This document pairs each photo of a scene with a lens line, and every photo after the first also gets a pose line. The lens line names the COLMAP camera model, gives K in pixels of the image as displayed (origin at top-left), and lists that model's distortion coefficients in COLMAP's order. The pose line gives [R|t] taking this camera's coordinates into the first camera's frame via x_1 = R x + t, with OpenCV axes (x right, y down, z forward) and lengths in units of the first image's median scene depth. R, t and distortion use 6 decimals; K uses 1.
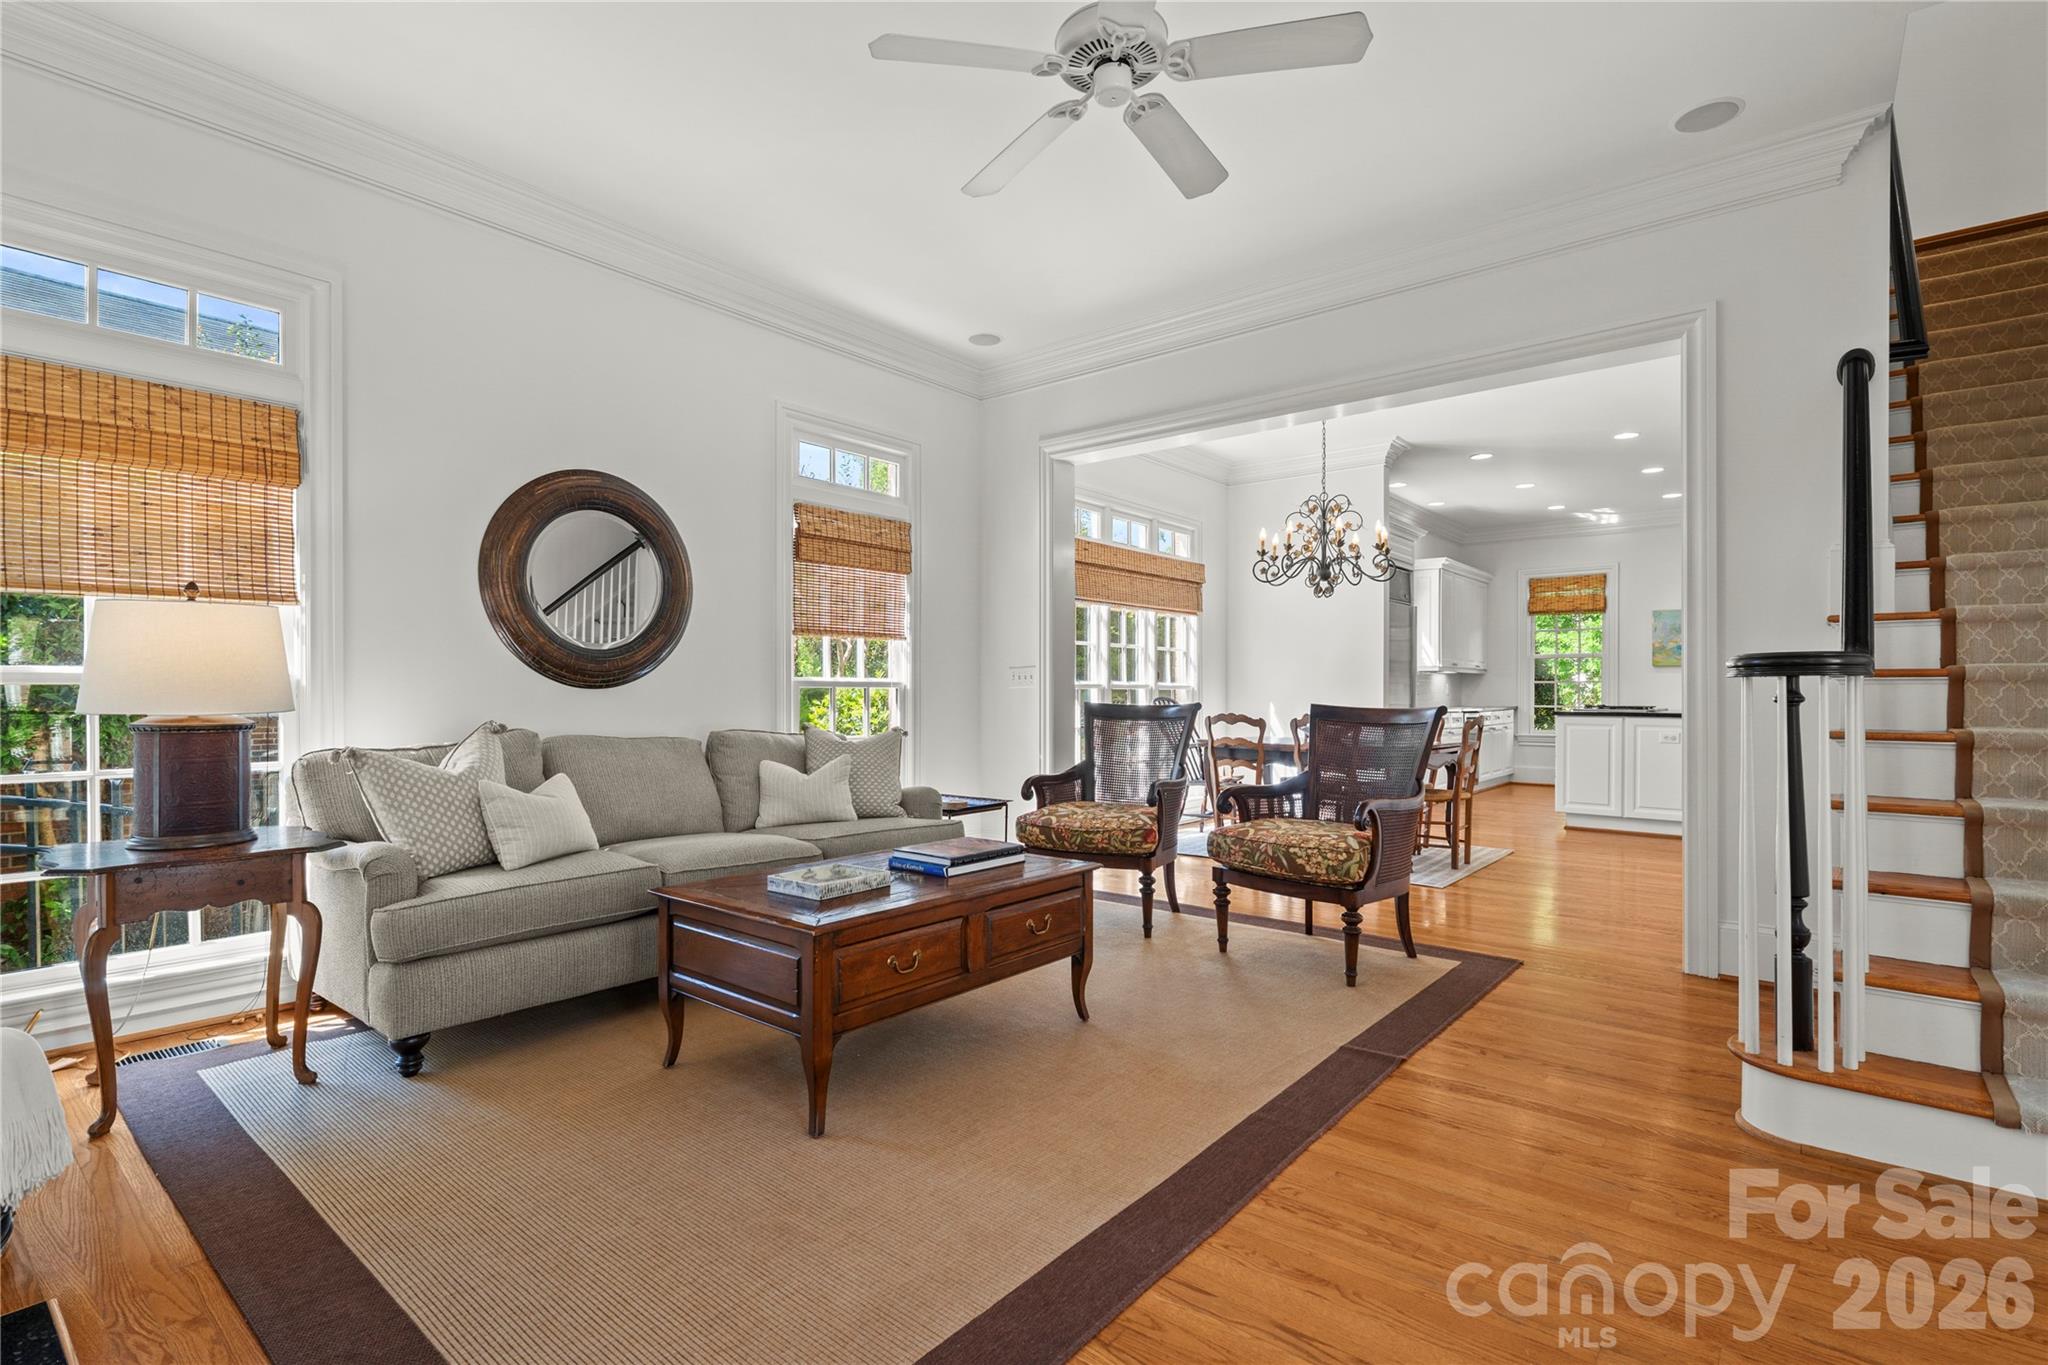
lens RADIAL K [[959.3, 0, 1034.4], [0, 959.3, 690.1], [0, 0, 1]] dist [-0.000841, 0.001044]
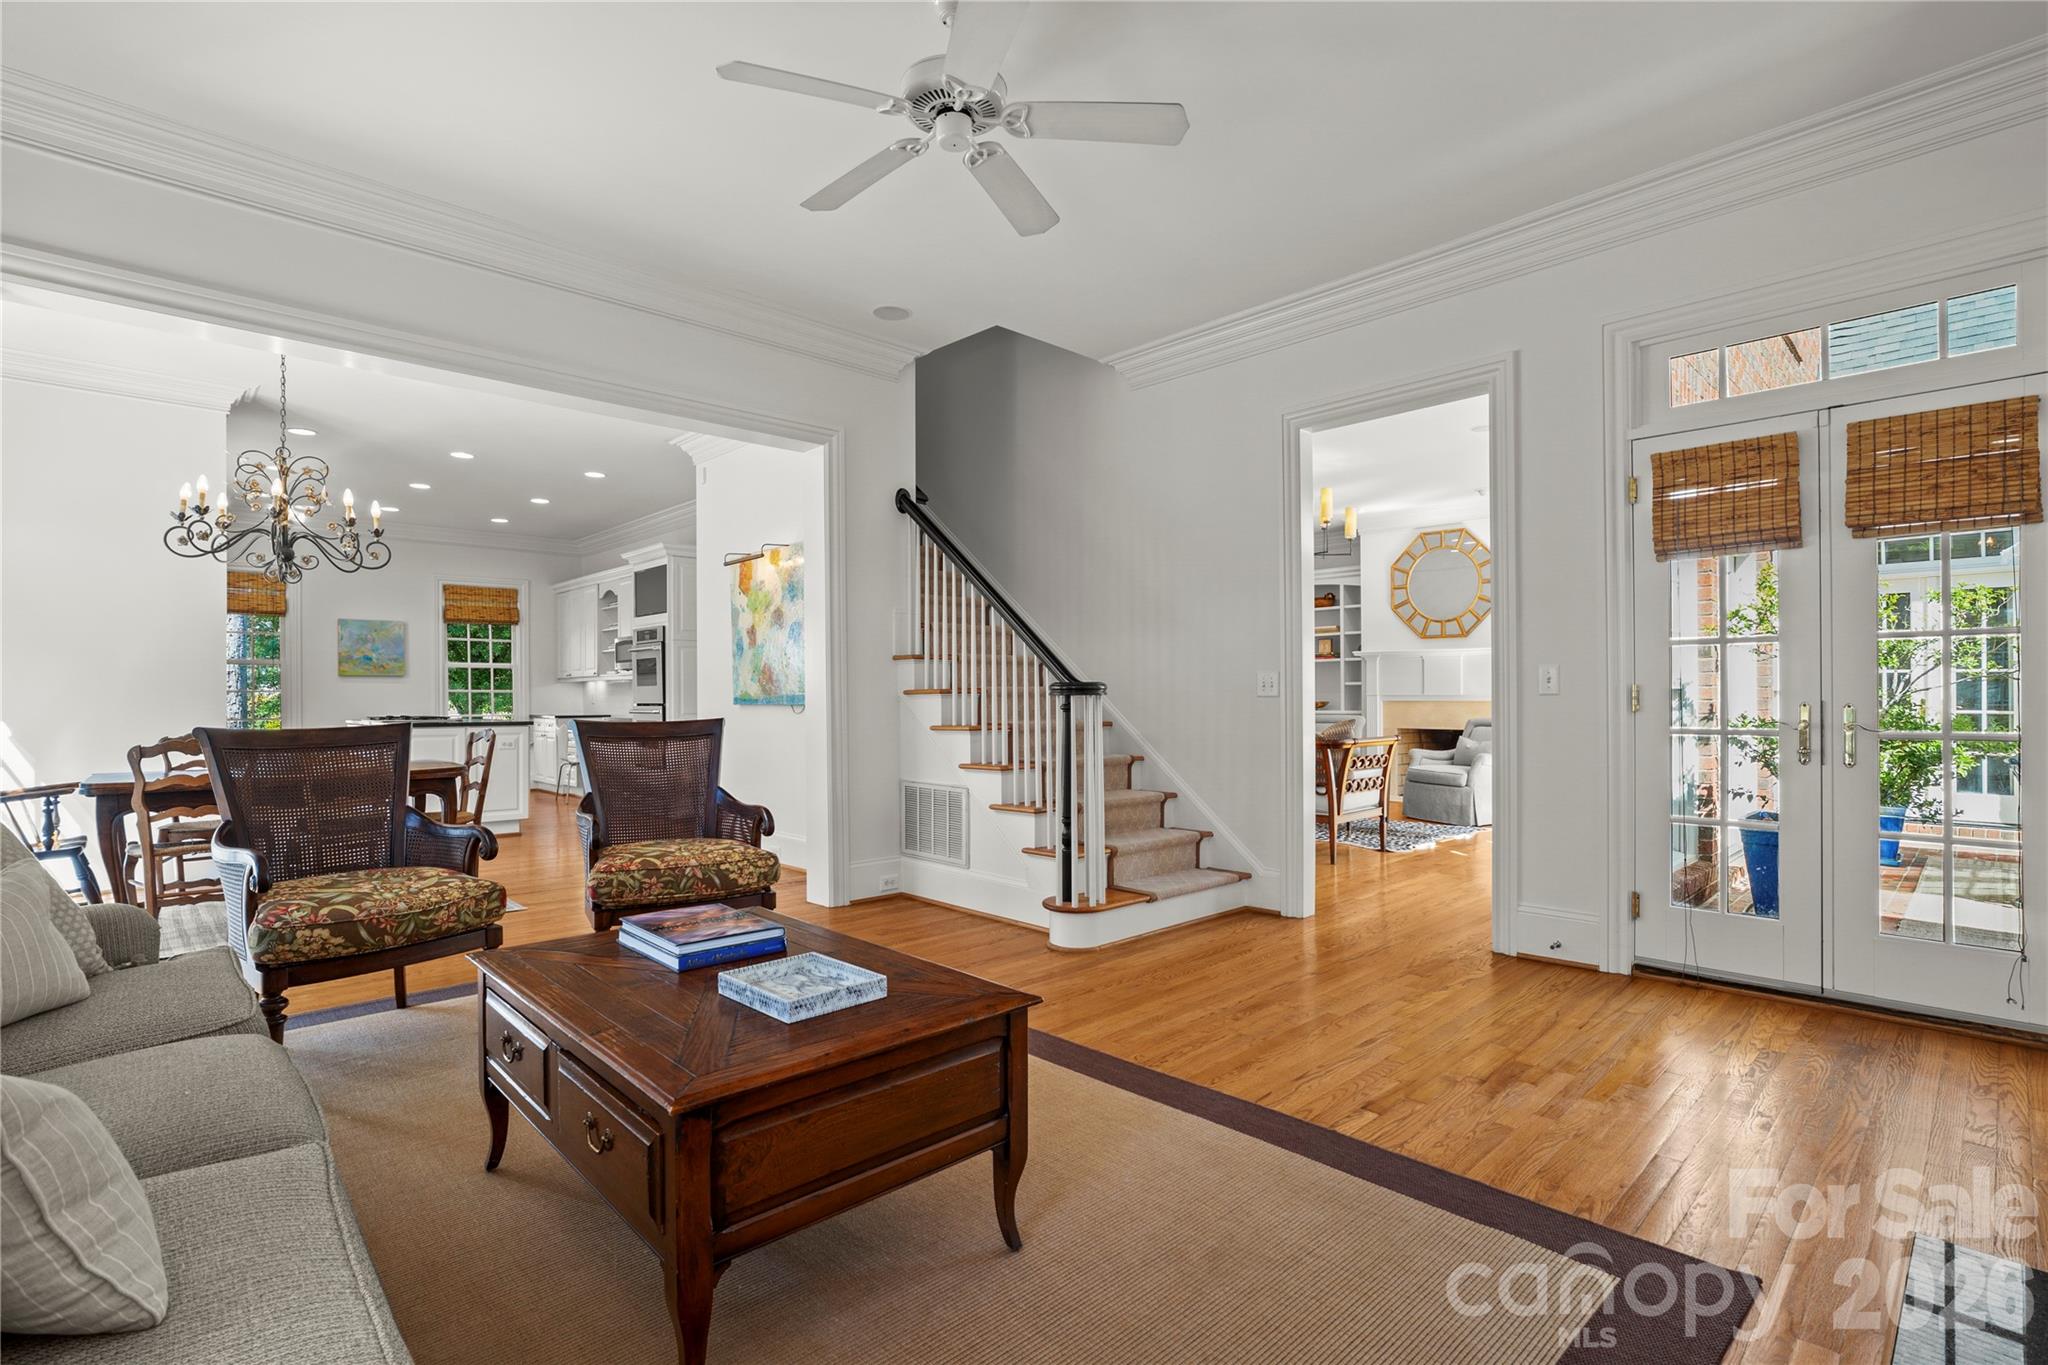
lens RADIAL K [[959.3, 0, 1005.5], [0, 959.3, 695.7], [0, 0, 1]] dist [-0.000841, 0.001044]
pose [[0.142886, -0.001028, 0.989739, -0.309311], [0.001921, 0.999998, 0.000761, -0.005067], [-0.989737, 0.001793, 0.142888, 0.259784]]
